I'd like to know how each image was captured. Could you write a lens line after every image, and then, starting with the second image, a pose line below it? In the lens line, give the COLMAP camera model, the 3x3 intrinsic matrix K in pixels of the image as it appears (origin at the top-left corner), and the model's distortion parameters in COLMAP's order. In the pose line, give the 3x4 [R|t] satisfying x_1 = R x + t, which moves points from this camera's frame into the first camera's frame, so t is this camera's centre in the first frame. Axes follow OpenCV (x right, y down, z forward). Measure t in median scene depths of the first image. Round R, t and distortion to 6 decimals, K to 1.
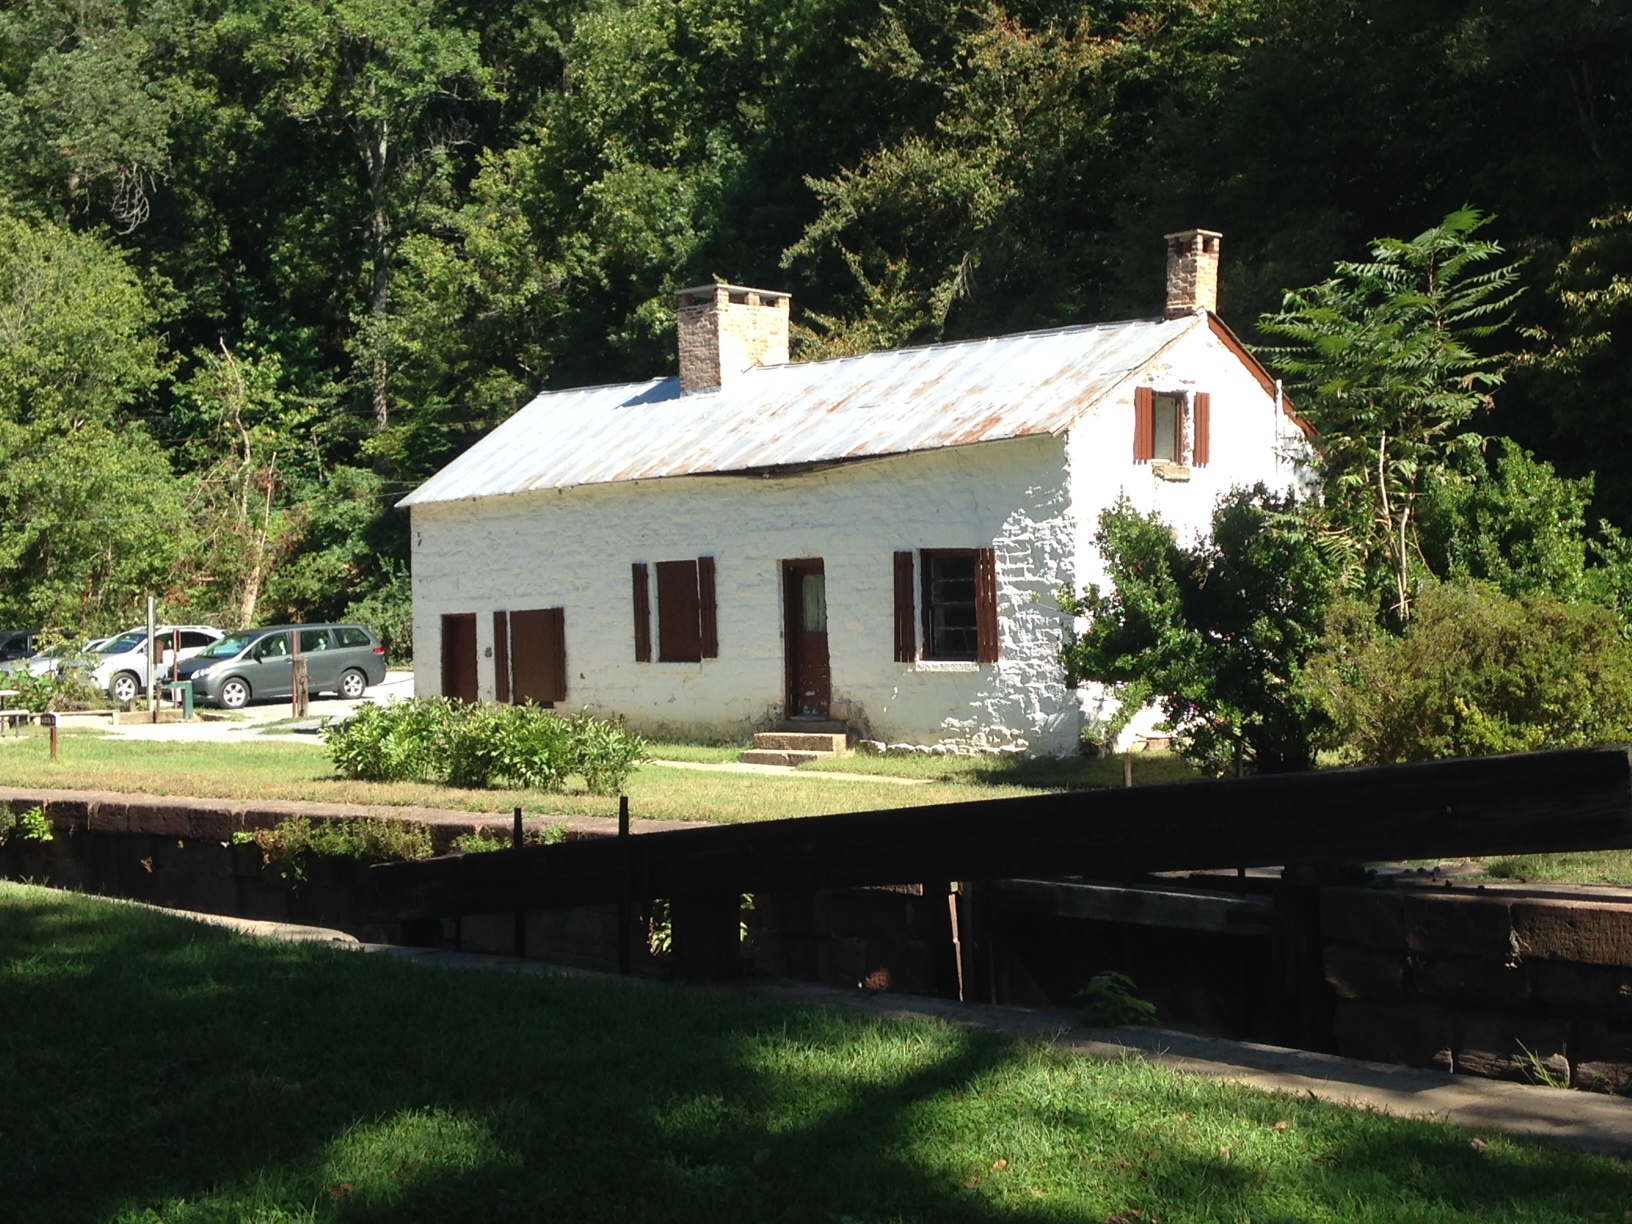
lens RADIAL K [[2510.0, 0, 816.2], [0, 2510.0, 611.8], [0, 0, 1]] dist [0.114219, 0.000000]
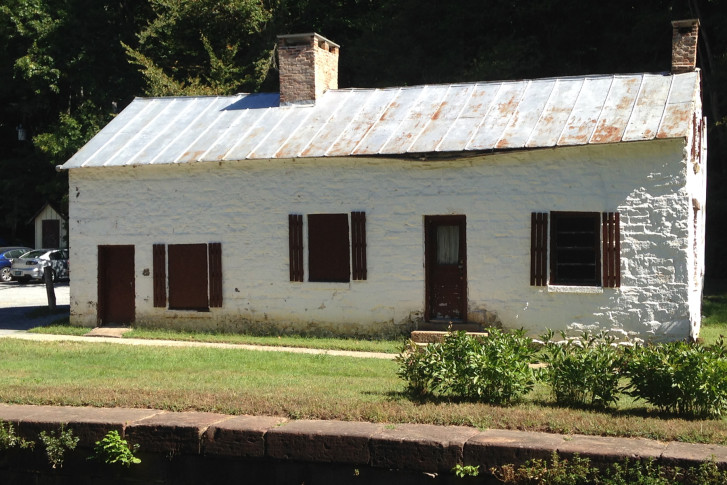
lens RADIAL K [[1080.8, 0, 363.7], [0, 1080.8, 245.6], [0, 0, 1]] dist [0.147681, 0.000000]
pose [[0.903026, 0.018308, 0.429195, -0.327772], [-0.019886, 0.999802, -0.000808, -0.001479], [-0.429124, -0.007805, 0.903212, 0.435789]]
